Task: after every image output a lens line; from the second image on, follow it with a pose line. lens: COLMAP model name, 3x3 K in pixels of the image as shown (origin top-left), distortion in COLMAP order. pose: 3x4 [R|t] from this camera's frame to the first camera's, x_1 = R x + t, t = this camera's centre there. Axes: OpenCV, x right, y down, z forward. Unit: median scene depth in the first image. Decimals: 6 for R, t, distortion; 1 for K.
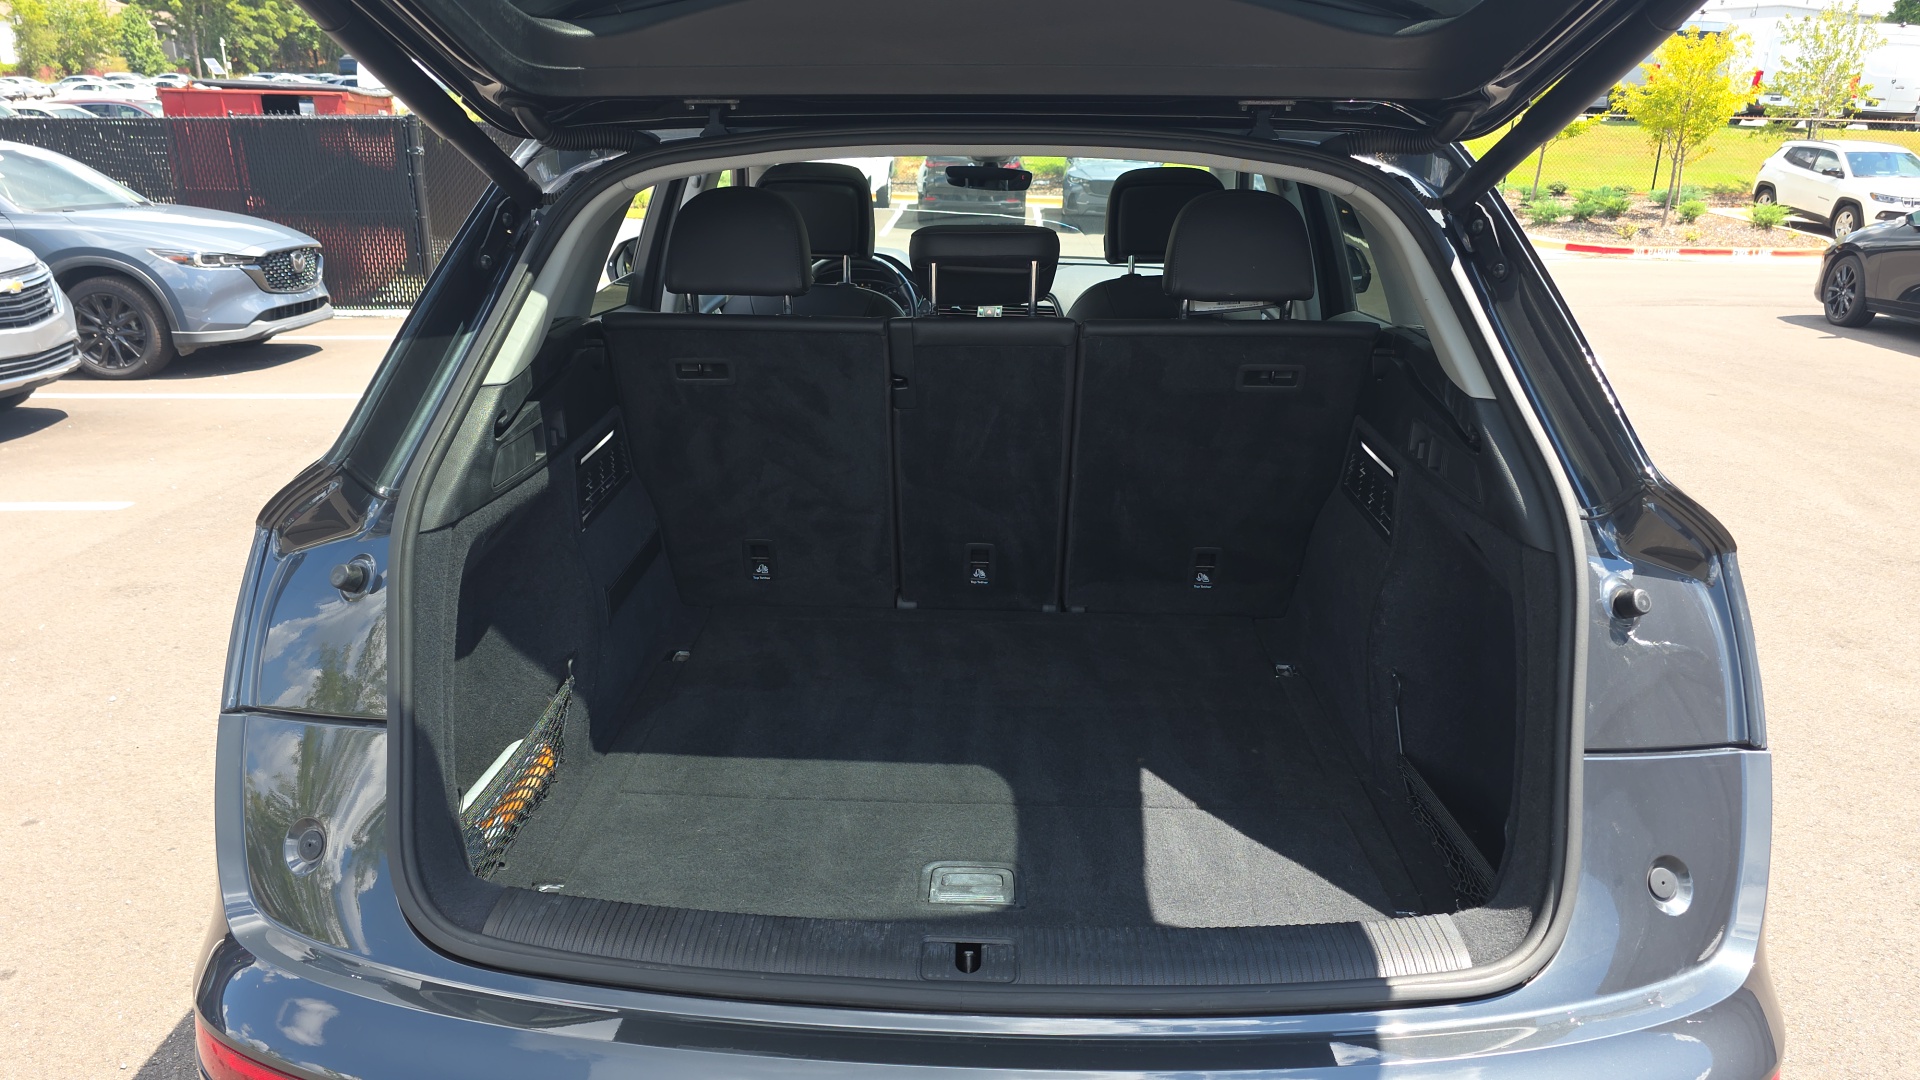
lens RADIAL K [[1303.5, 0, 962.7], [0, 1303.5, 551.2], [0, 0, 1]] dist [0.055080, -0.059709]
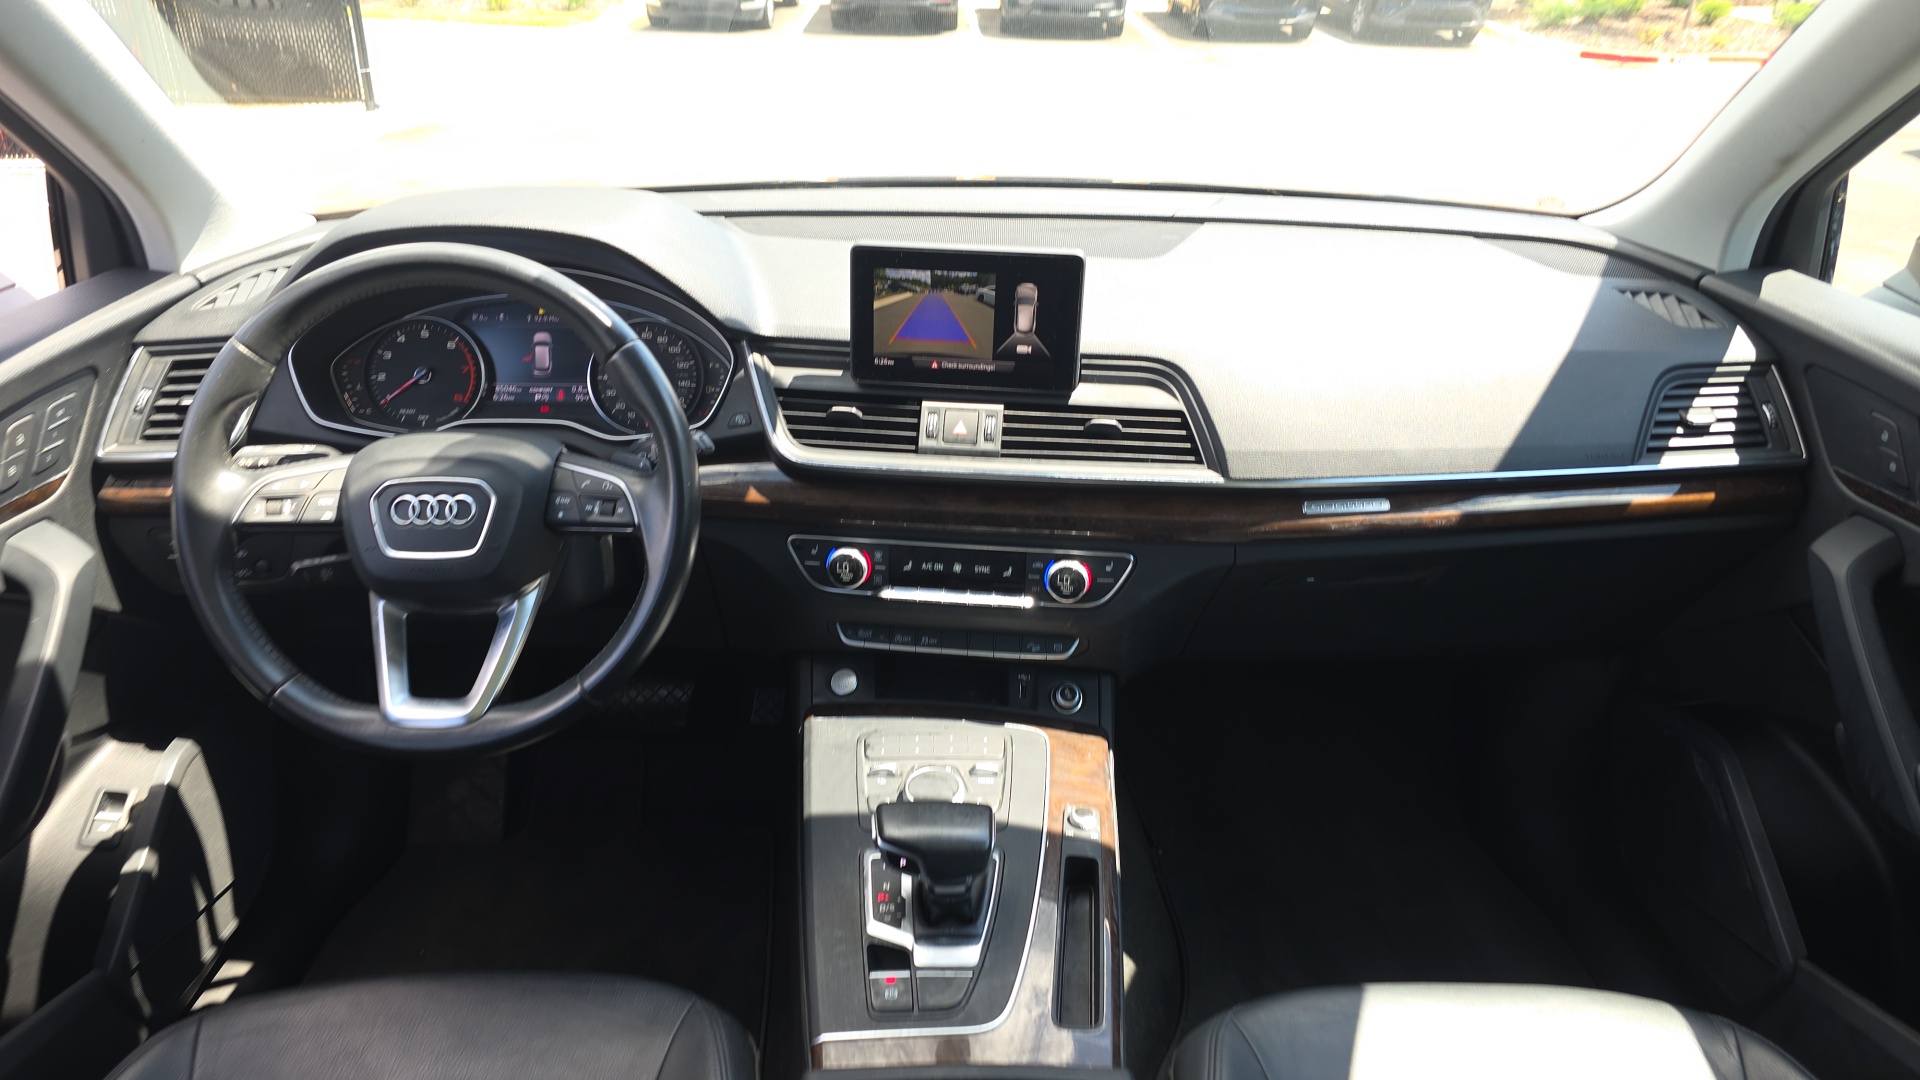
lens RADIAL K [[1303.5, 0, 935.4], [0, 1303.5, 507.5], [0, 0, 1]] dist [0.055080, -0.059709]
pose [[0.999347, -0.012626, 0.033846, 0.000763], [0.008844, 0.993930, 0.109656, -0.030792], [-0.035025, -0.109285, 0.993393, 0.109718]]
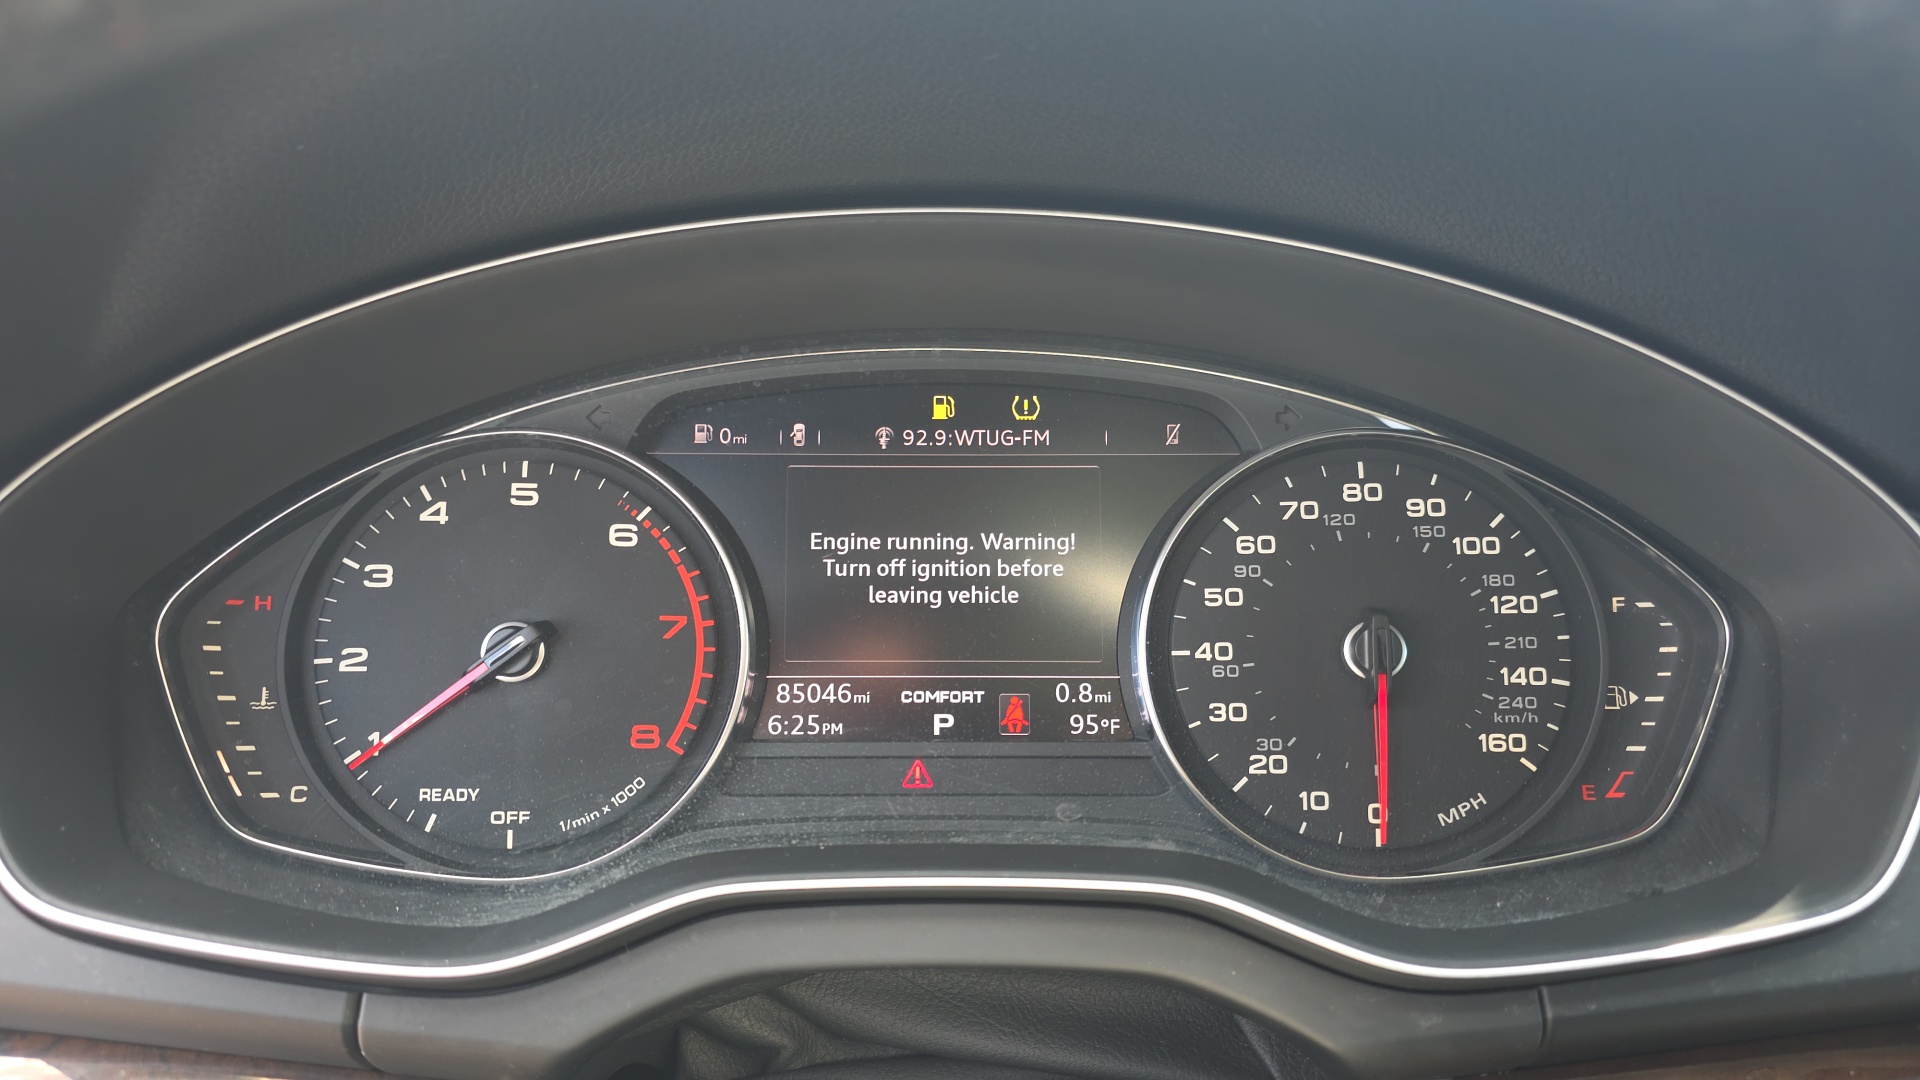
lens RADIAL K [[1303.5, 0, 954.1], [0, 1303.5, 575.3], [0, 0, 1]] dist [0.055080, -0.059709]
pose [[0.999330, -0.014243, 0.033710, -0.013169], [0.013589, 0.999716, 0.019561, -0.031432], [-0.033979, -0.019090, 0.999240, 0.147838]]
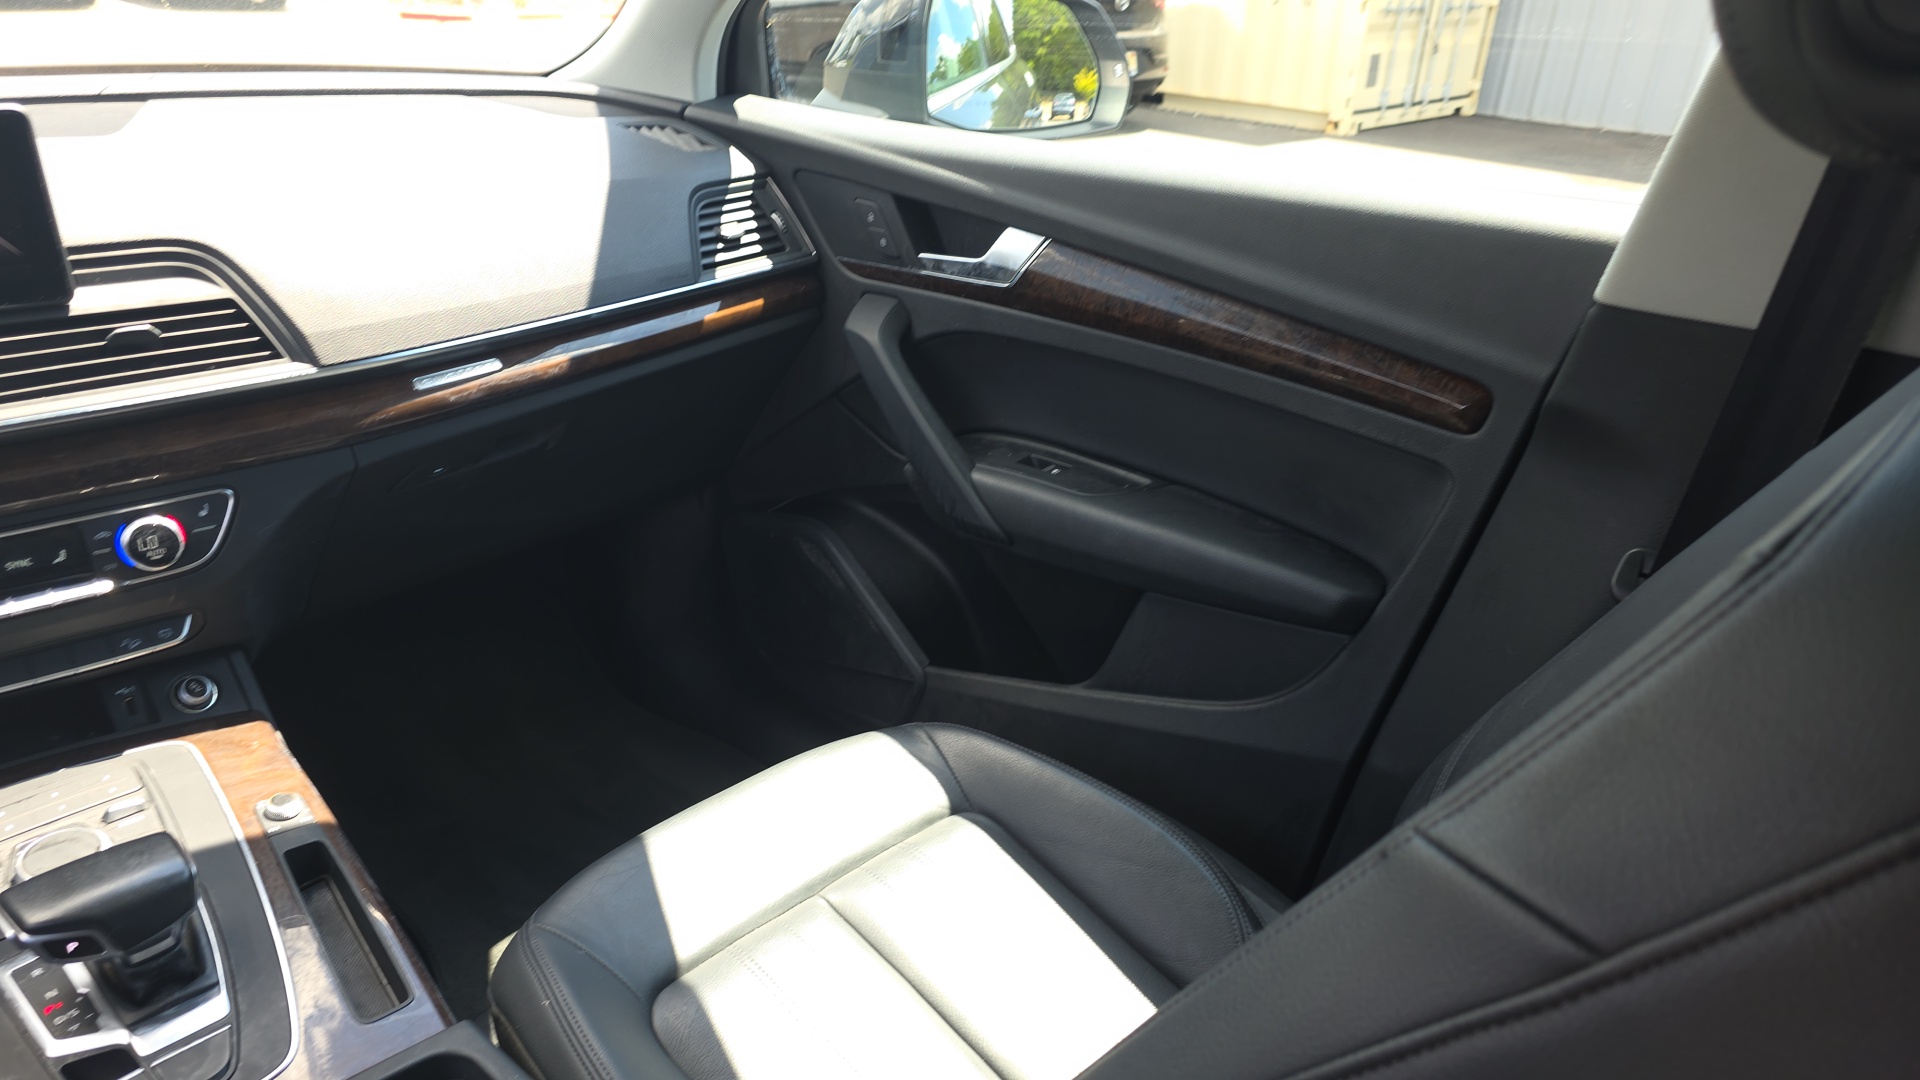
lens RADIAL K [[1303.5, 0, 918.4], [0, 1303.5, 590.7], [0, 0, 1]] dist [0.055080, -0.059709]
pose [[0.683140, -0.319833, 0.656526, -0.002979], [0.193065, 0.946107, 0.260013, -0.027212], [-0.704305, -0.050873, 0.708072, 0.114332]]
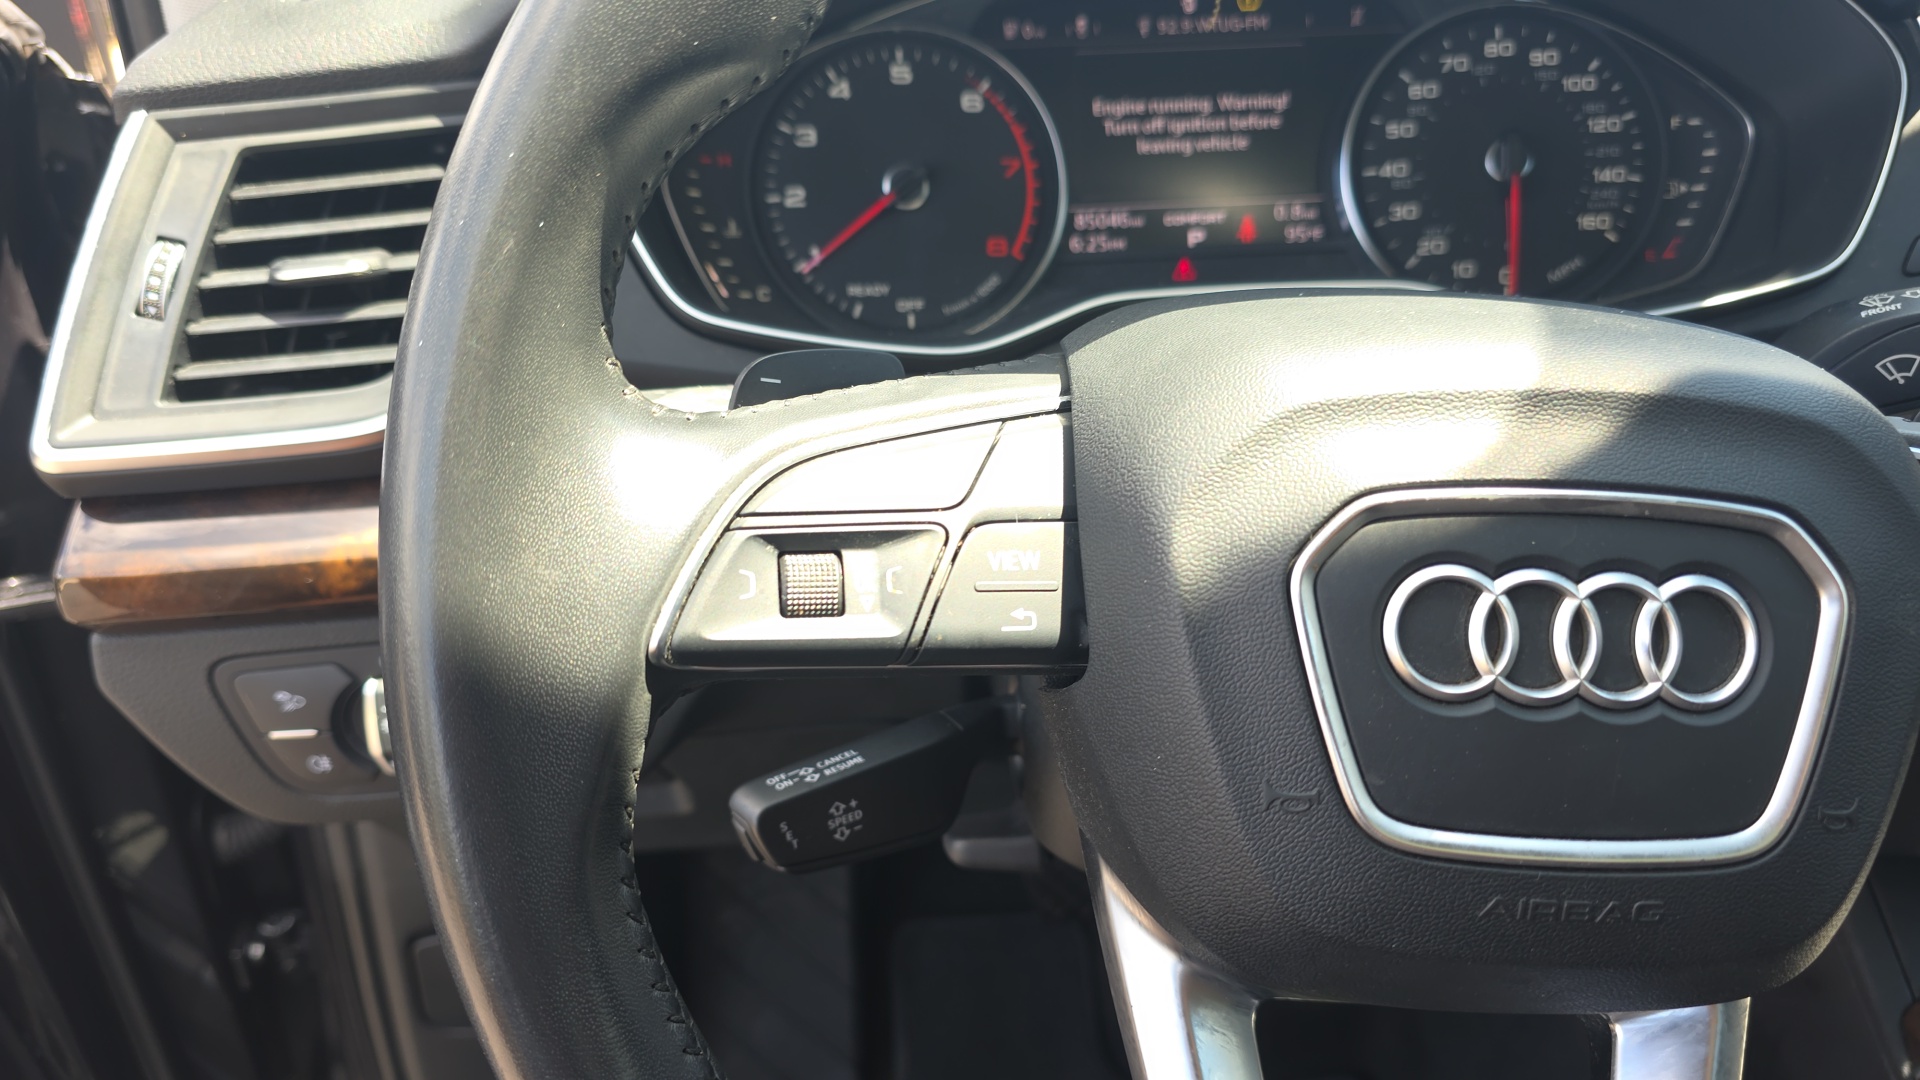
lens RADIAL K [[1338.2, 0, 962.1], [0, 1338.2, 546.8], [0, 0, 1]] dist [0.014070, -0.024996]
pose [[0.996661, -0.065403, 0.048886, -0.017542], [0.055548, 0.981884, 0.181160, -0.028897], [-0.059849, -0.177839, 0.982238, 0.141551]]
